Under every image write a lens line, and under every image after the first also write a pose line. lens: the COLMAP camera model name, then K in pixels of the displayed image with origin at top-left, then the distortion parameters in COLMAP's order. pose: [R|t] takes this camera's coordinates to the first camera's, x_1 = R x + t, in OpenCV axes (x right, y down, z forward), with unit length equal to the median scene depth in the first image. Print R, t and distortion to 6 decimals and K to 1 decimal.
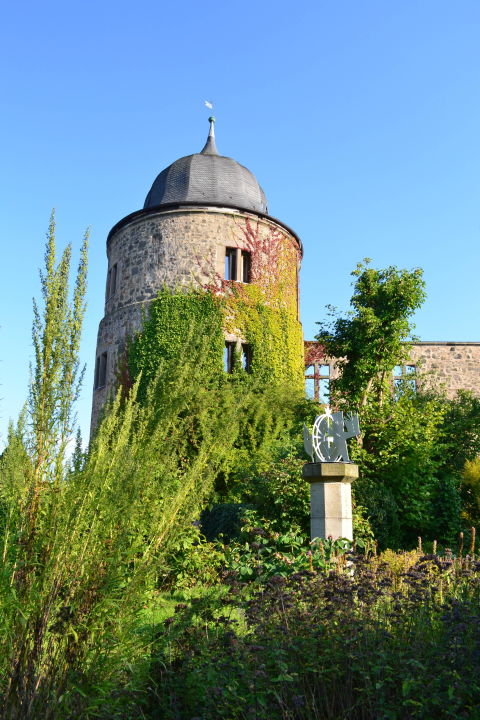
lens RADIAL K [[566.8, 0, 240.0], [0, 566.8, 360.2], [0, 0, 1]] dist [-0.077543, 0.000345]
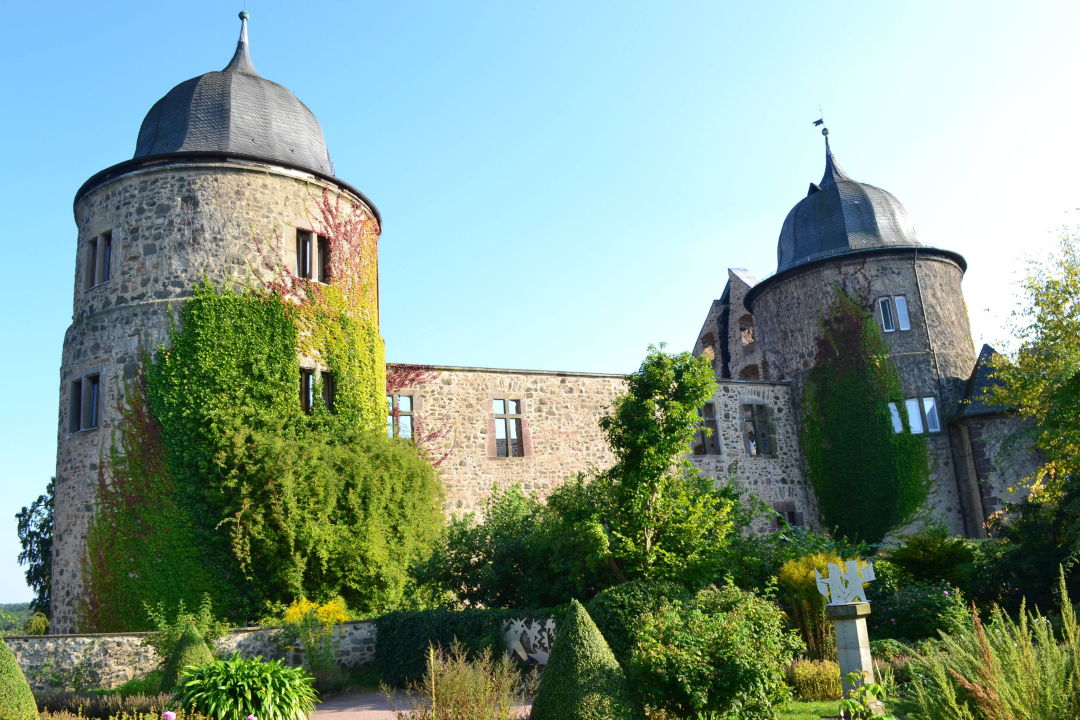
lens RADIAL K [[850.2, 0, 533.2], [0, 850.2, 366.7], [0, 0, 1]] dist [-0.077543, 0.000345]
pose [[0.889028, 0.037570, 0.456308, -0.230340], [-0.048002, 0.998783, 0.011288, -0.056733], [-0.455329, -0.031939, 0.889750, -0.054082]]
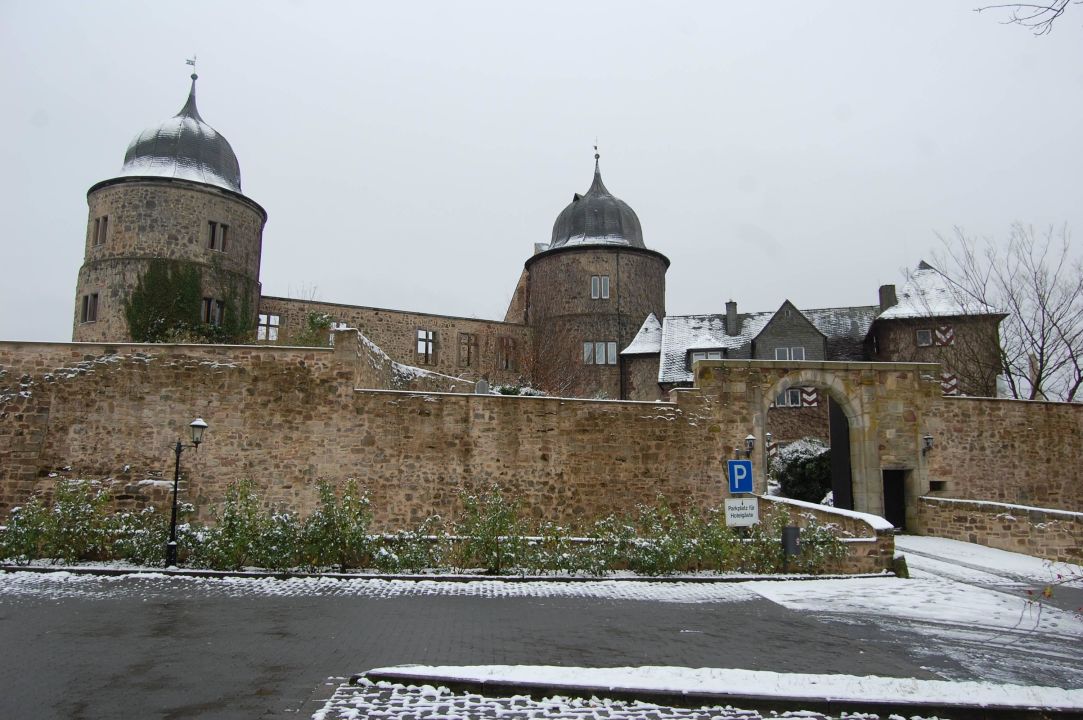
lens RADIAL K [[852.6, 0, 540.0], [0, 852.6, 355.9], [0, 0, 1]] dist [-0.077543, 0.000345]
pose [[0.875090, 0.071444, 0.478659, -0.253773], [-0.127784, 0.988054, 0.086141, -0.157474], [-0.466786, -0.136546, 0.873765, -1.022702]]
